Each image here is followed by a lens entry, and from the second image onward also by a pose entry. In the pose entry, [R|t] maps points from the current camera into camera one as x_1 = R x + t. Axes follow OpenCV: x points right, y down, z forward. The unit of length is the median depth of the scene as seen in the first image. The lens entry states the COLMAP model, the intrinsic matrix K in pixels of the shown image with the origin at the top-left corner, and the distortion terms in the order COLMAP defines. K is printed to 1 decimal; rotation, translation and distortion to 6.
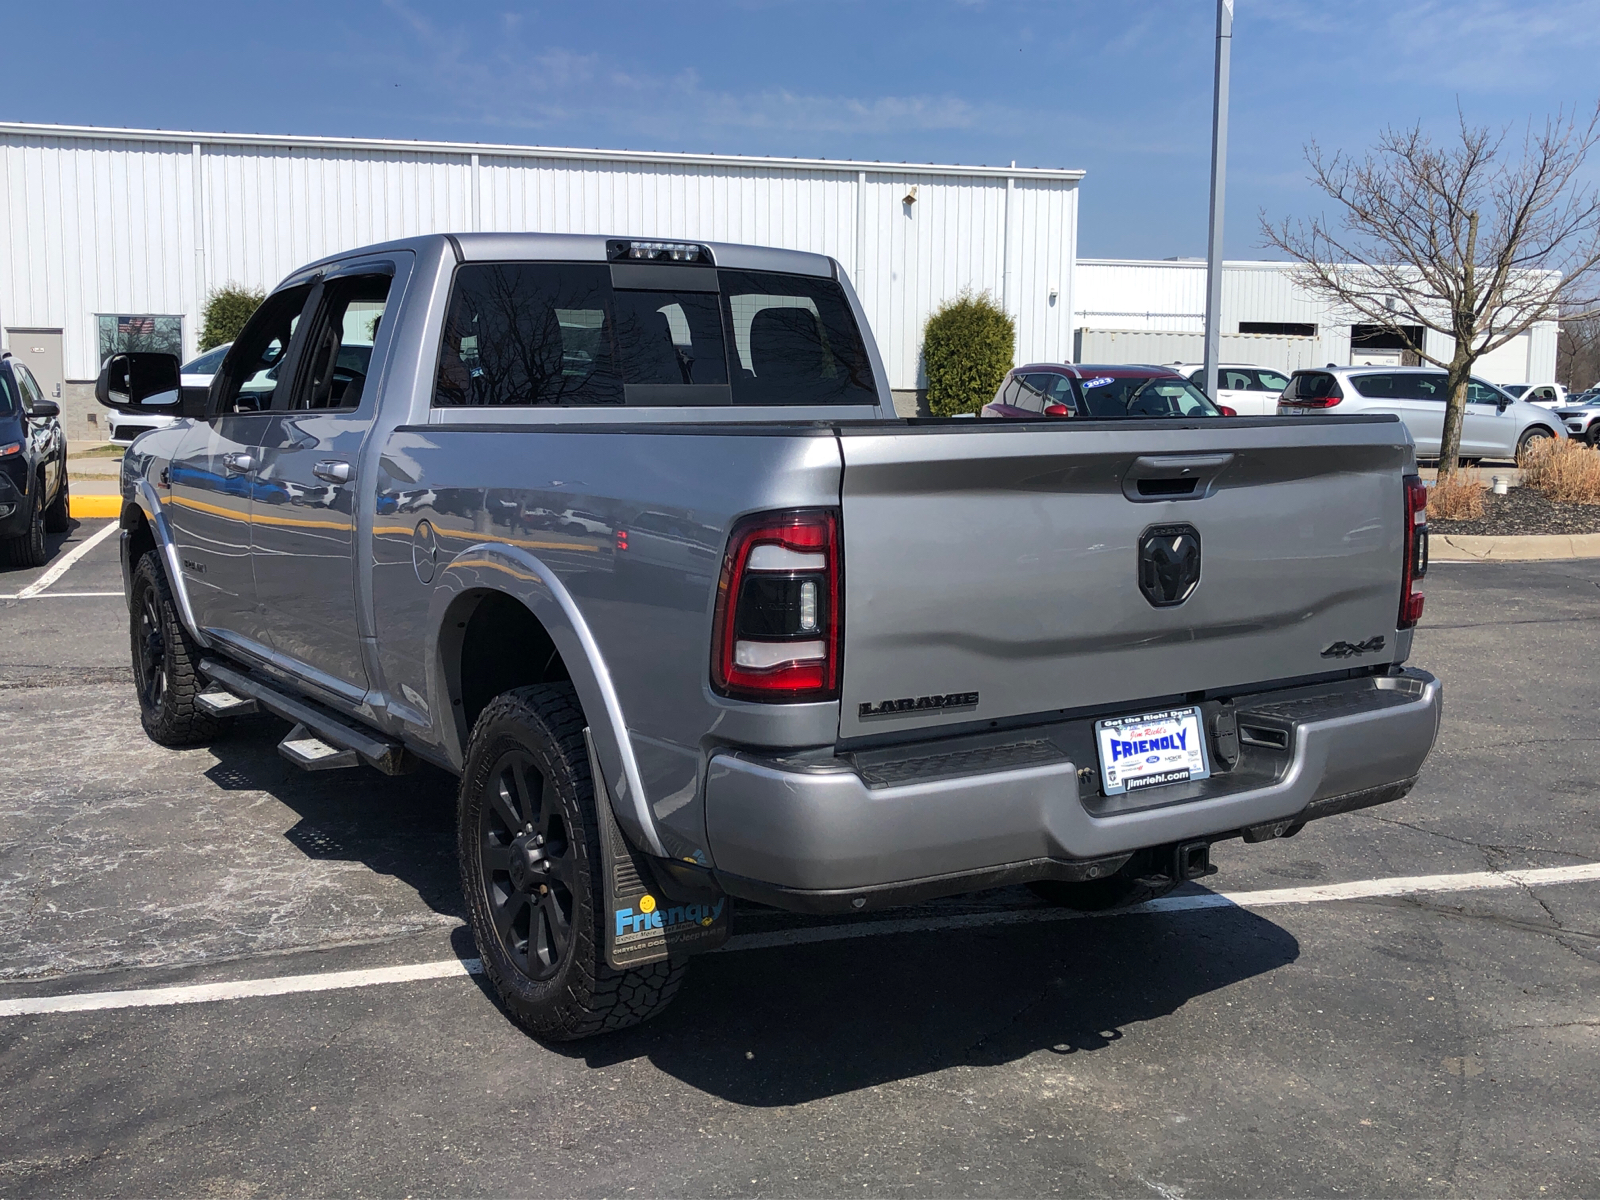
lens RADIAL K [[1644.6, 0, 803.7], [0, 1644.6, 616.7], [0, 0, 1]] dist [0.019865, 0.000000]
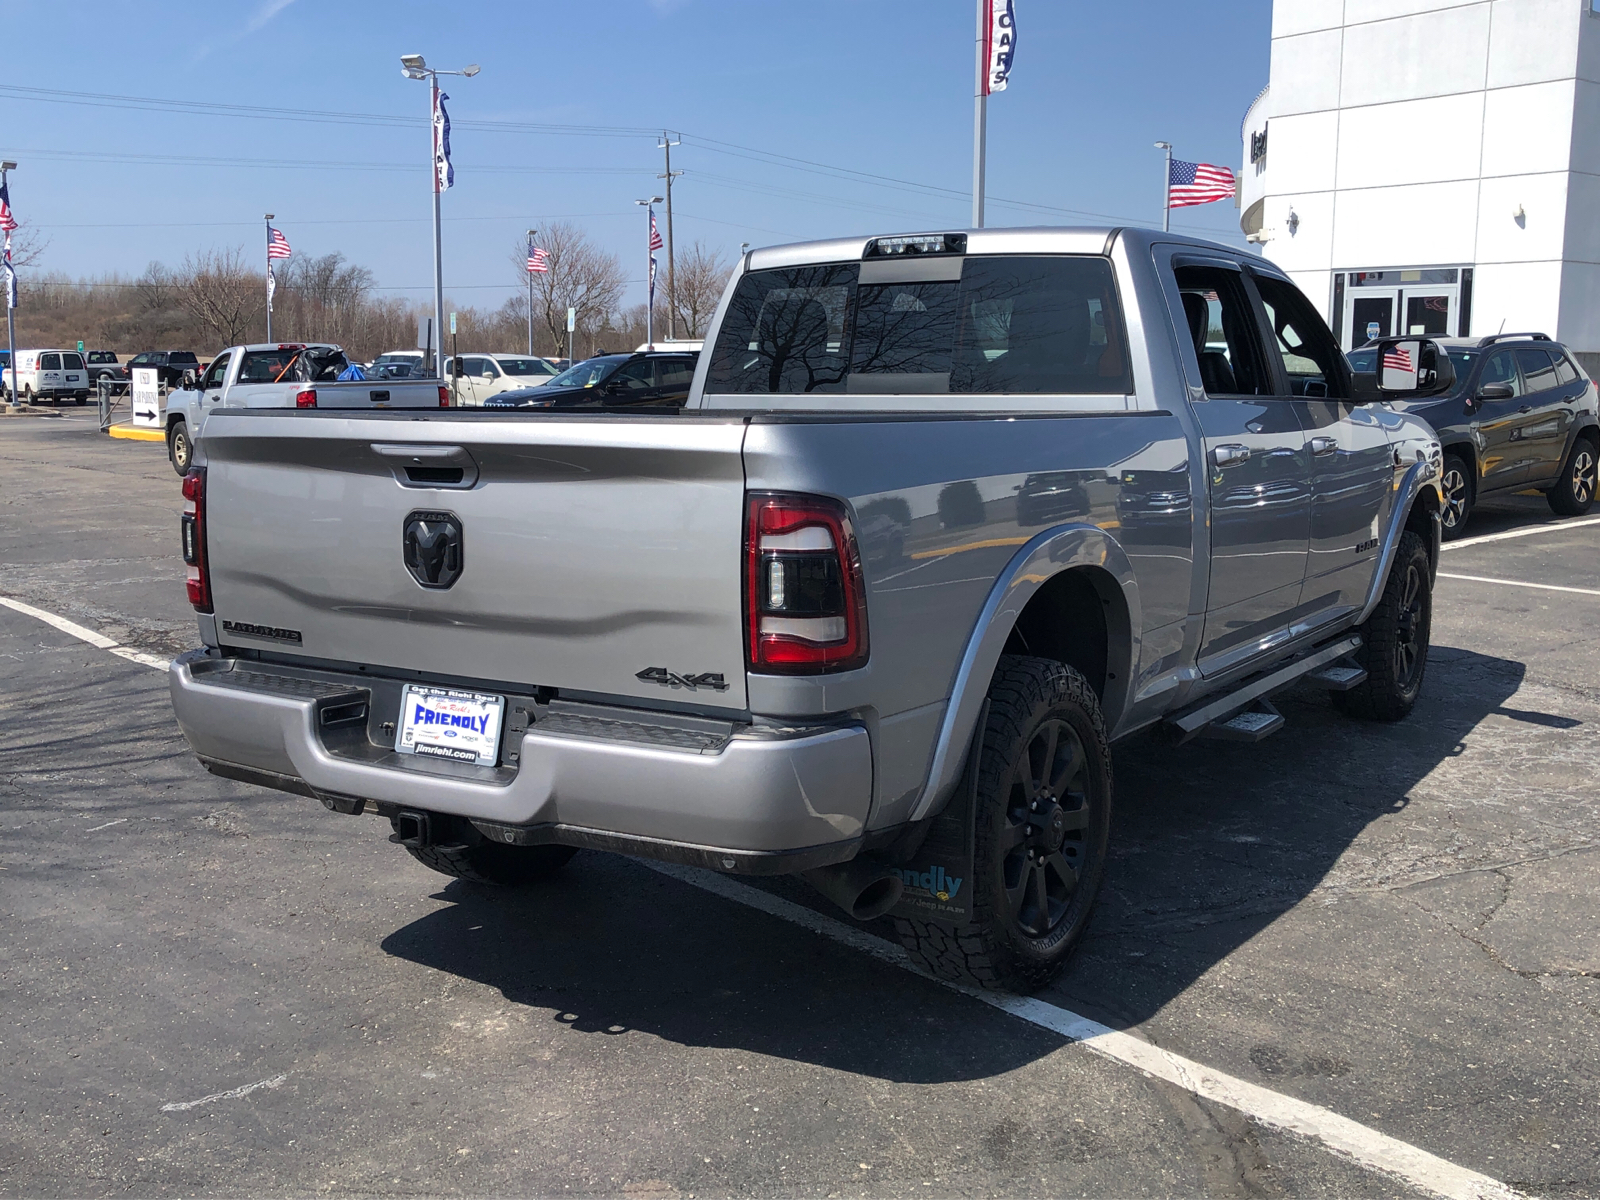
lens RADIAL K [[1644.6, 0, 782.9], [0, 1644.6, 601.2], [0, 0, 1]] dist [0.019865, 0.000000]
pose [[0.404397, 0.122864, -0.906293, 1.051565], [-0.118692, 0.989606, 0.081197, -0.091576], [0.906849, 0.074734, 0.414776, 0.633102]]
